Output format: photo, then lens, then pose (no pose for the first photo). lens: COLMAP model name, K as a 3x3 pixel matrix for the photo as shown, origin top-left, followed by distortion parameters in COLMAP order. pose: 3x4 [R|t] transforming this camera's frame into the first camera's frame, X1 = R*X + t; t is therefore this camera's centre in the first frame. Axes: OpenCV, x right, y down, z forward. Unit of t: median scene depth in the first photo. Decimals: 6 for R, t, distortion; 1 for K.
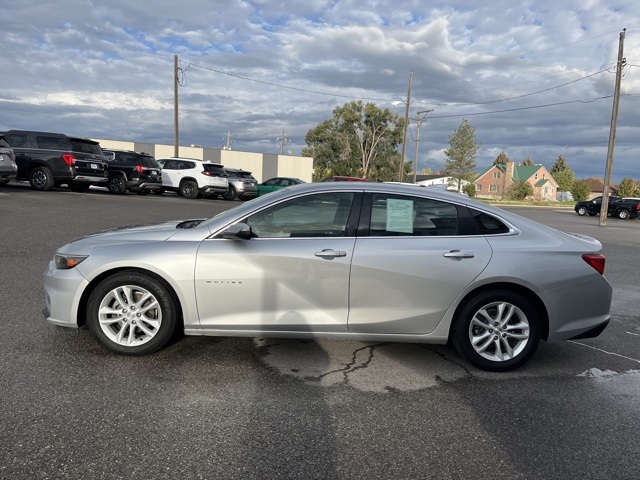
lens RADIAL K [[476.2, 0, 319.4], [0, 476.2, 243.8], [0, 0, 1]] dist [0.062408, -0.090268]
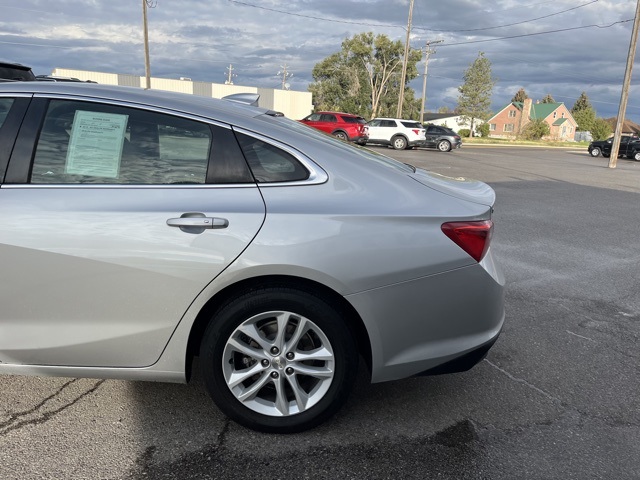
lens RADIAL K [[481.5, 0, 319.0], [0, 481.5, 238.4], [0, 0, 1]] dist [0.071041, -0.100204]
pose [[0.999769, 0.009845, -0.019123, 0.073128], [-0.007684, 0.993908, 0.109943, -0.003000], [0.020089, -0.109771, 0.993754, 0.081322]]
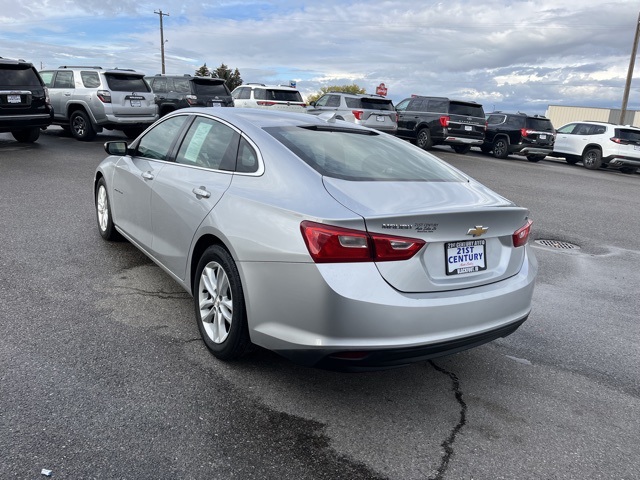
lens RADIAL K [[482.1, 0, 319.6], [0, 482.1, 230.5], [0, 0, 1]] dist [0.002684, -0.003721]
pose [[0.566275, 0.174332, -0.805569, 0.184826], [-0.151553, 0.982734, 0.106138, -0.004828], [0.810163, 0.061983, 0.582918, 0.120309]]
